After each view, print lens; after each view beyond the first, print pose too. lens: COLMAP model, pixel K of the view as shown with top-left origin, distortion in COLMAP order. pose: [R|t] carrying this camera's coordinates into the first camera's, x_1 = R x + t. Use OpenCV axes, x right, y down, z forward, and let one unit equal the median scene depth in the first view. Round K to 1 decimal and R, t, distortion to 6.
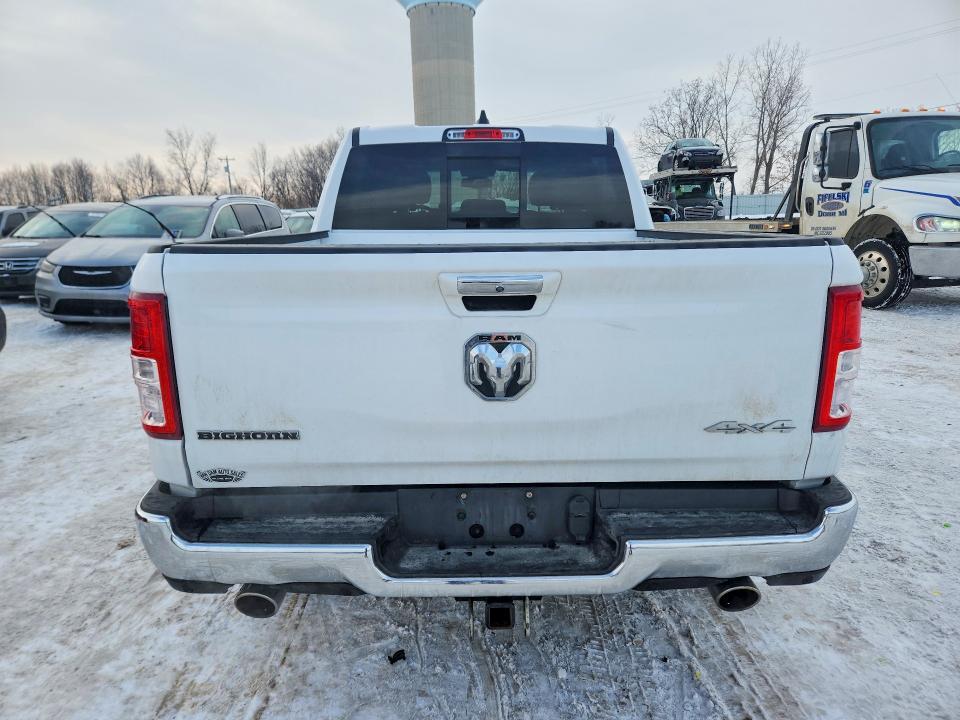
lens RADIAL K [[664.5, 0, 480.0], [0, 664.5, 360.0], [0, 0, 1]] dist [0.080184, -0.077772]
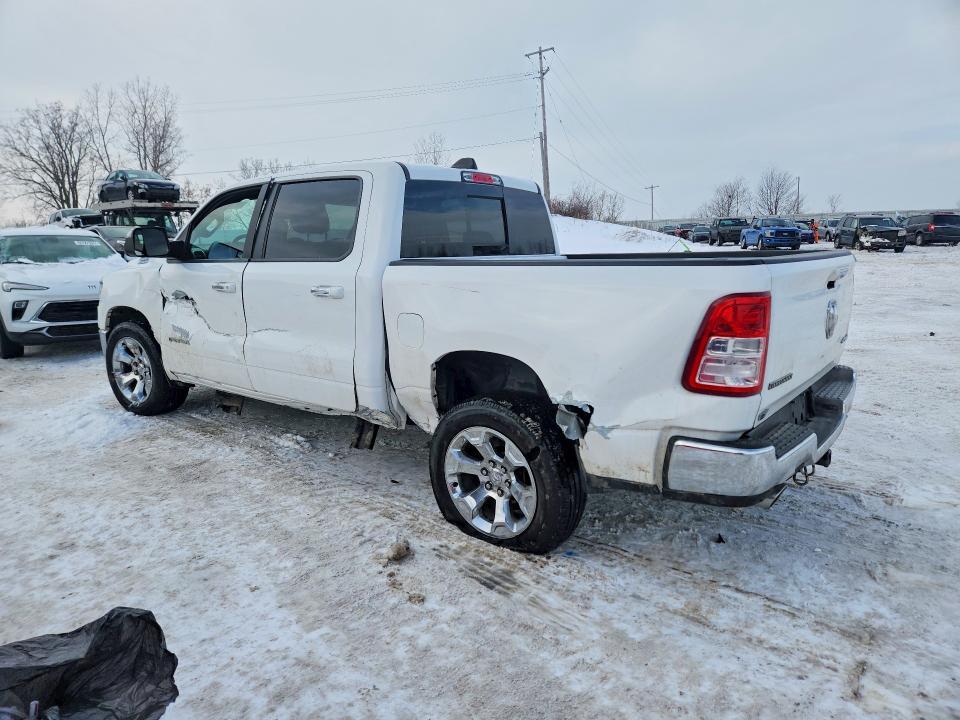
lens RADIAL K [[664.5, 0, 480.0], [0, 664.5, 360.0], [0, 0, 1]] dist [0.080184, -0.077772]
pose [[0.604790, -0.134678, 0.784914, -0.994389], [0.174162, 0.984107, 0.034661, -0.055853], [-0.777108, 0.115740, 0.618634, 0.291291]]
